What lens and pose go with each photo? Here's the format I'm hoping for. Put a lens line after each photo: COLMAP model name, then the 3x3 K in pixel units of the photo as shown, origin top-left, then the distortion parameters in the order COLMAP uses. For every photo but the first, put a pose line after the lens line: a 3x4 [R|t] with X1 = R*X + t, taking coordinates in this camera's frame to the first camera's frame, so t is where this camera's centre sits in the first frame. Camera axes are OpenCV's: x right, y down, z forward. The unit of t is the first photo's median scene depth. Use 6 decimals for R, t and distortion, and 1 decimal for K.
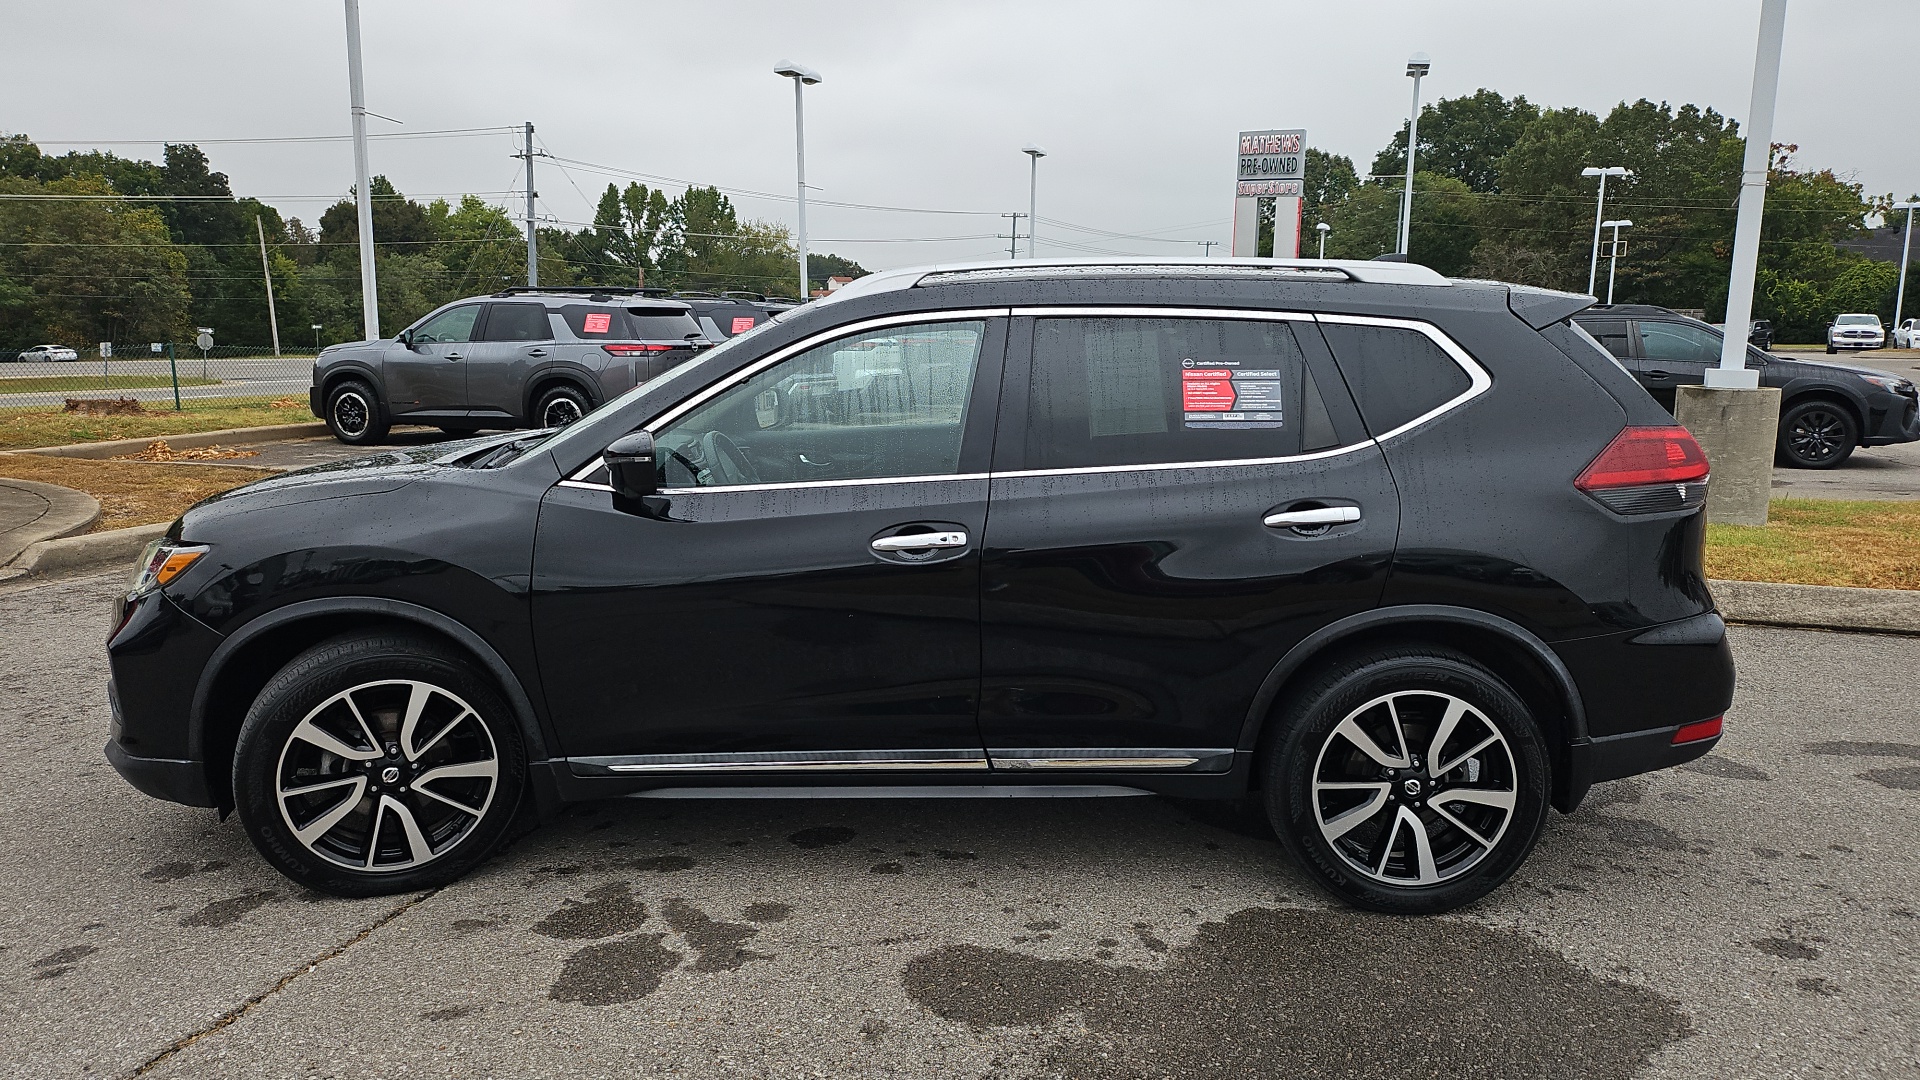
lens RADIAL K [[1353.4, 0, 972.7], [0, 1353.4, 545.1], [0, 0, 1]] dist [0.056092, -0.056413]
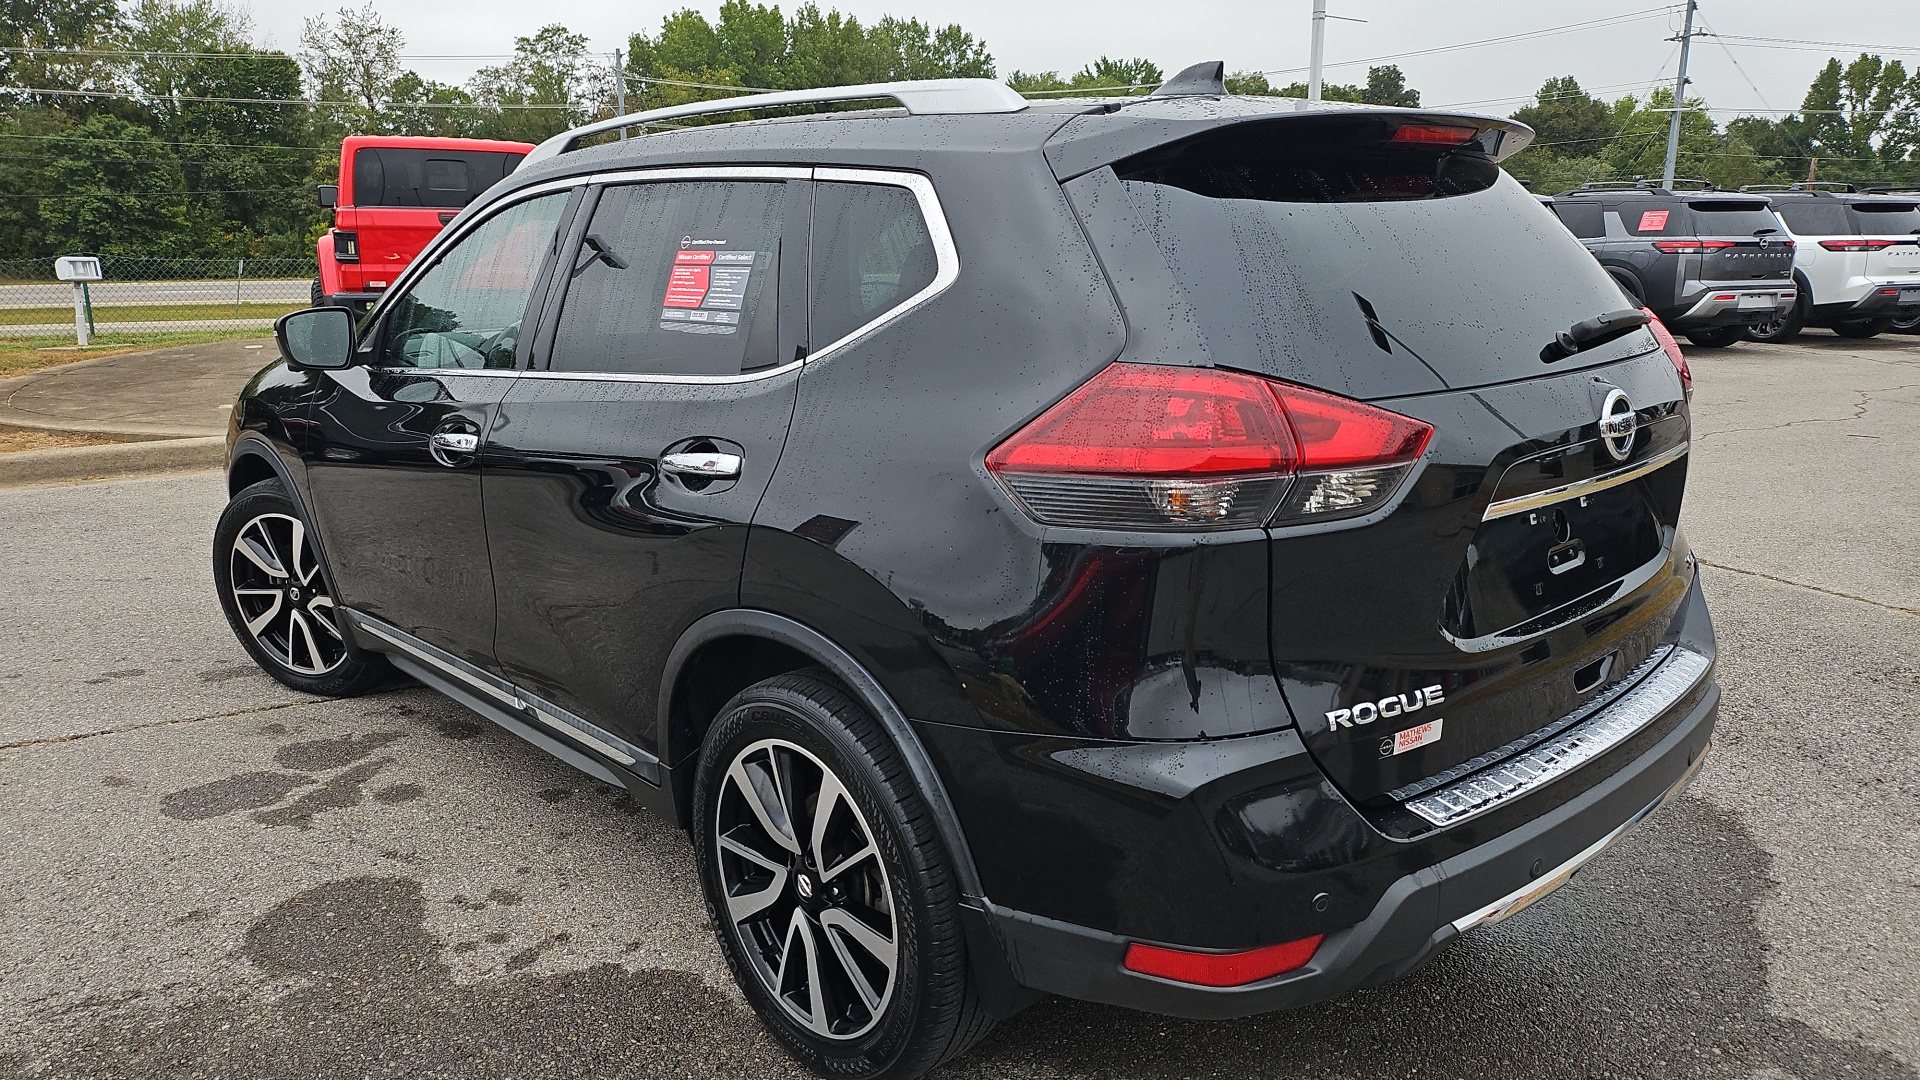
lens RADIAL K [[1353.4, 0, 972.7], [0, 1353.4, 545.1], [0, 0, 1]] dist [0.056092, -0.056413]
pose [[0.682997, 0.152539, -0.714316, 0.050171], [-0.105903, 0.988297, 0.109787, -0.004152], [0.722703, 0.000664, 0.691158, 0.036349]]
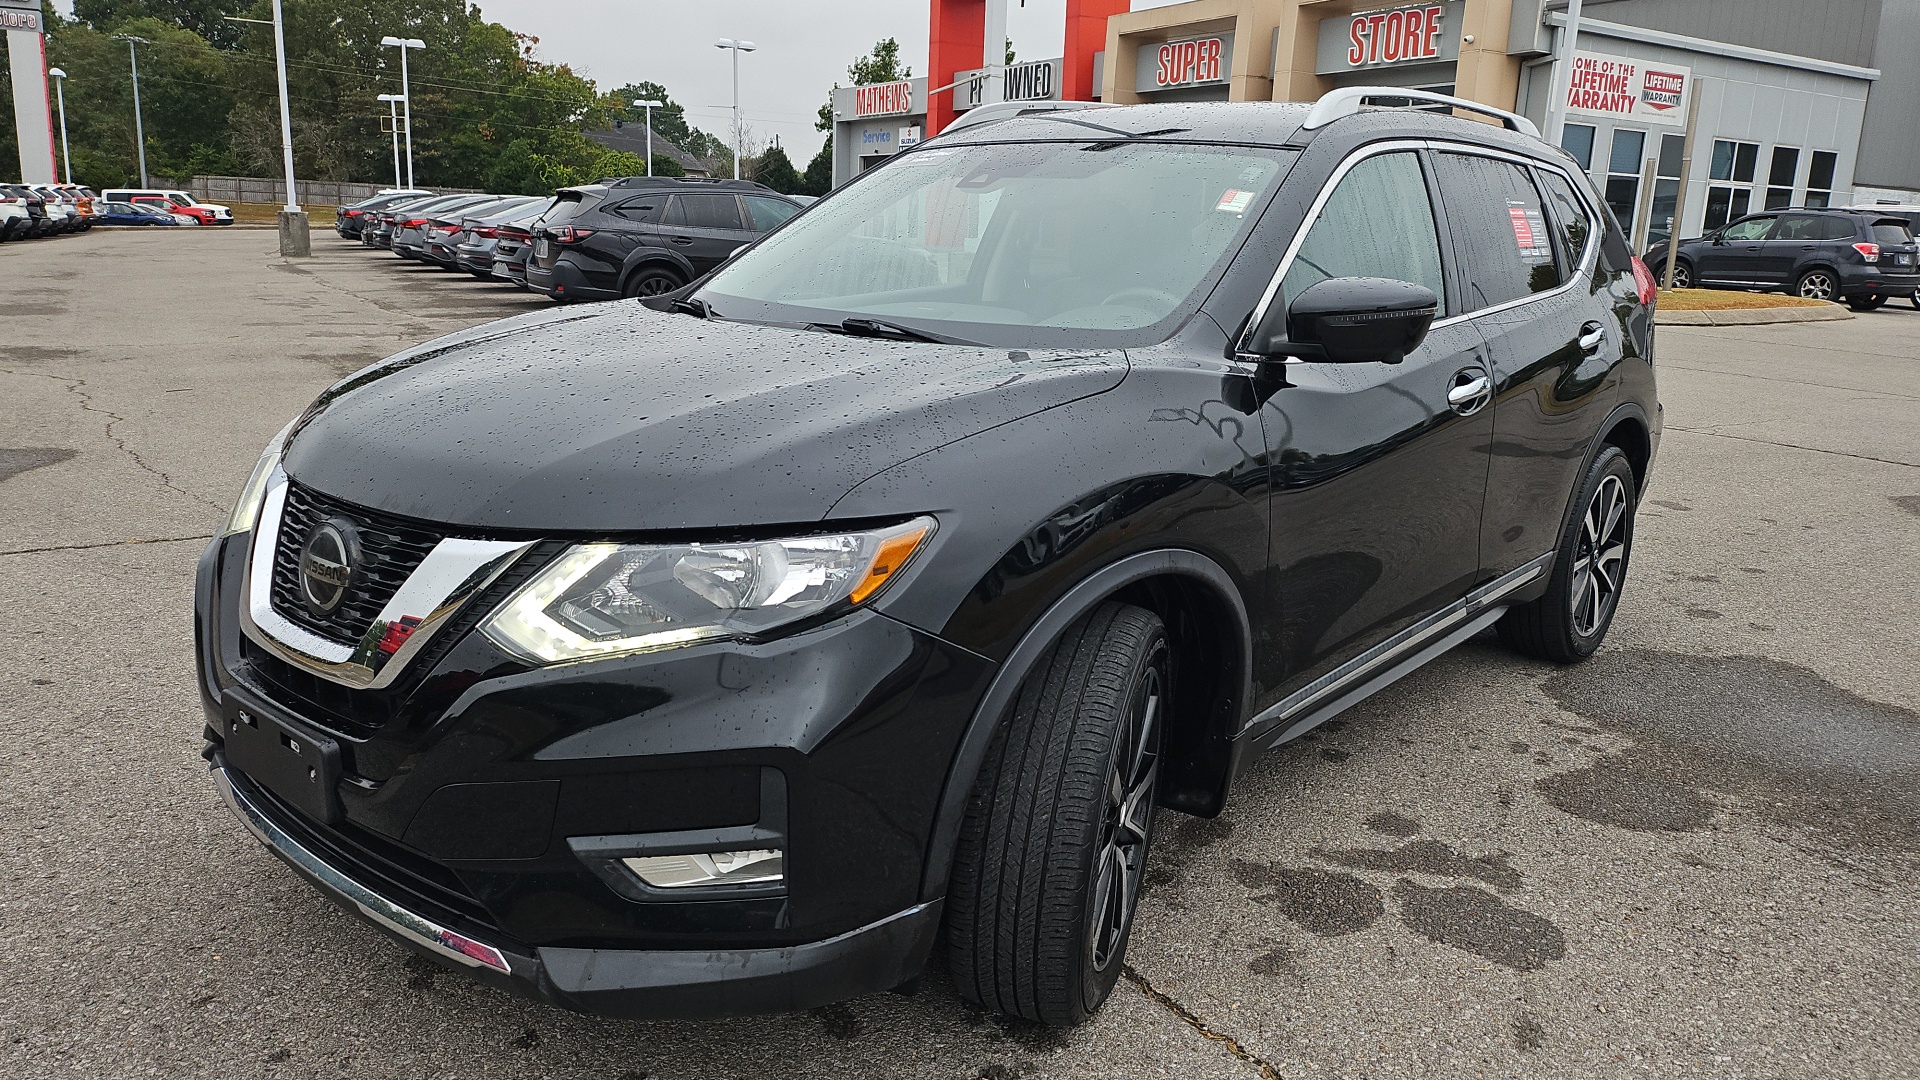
lens RADIAL K [[1332.9, 0, 1010.2], [0, 1332.9, 538.6], [0, 0, 1]] dist [0.066844, -0.059325]
pose [[0.635365, -0.171927, 0.752830, -0.056283], [0.108883, 0.985106, 0.133080, -0.003493], [-0.764497, -0.002584, 0.644622, 0.037515]]
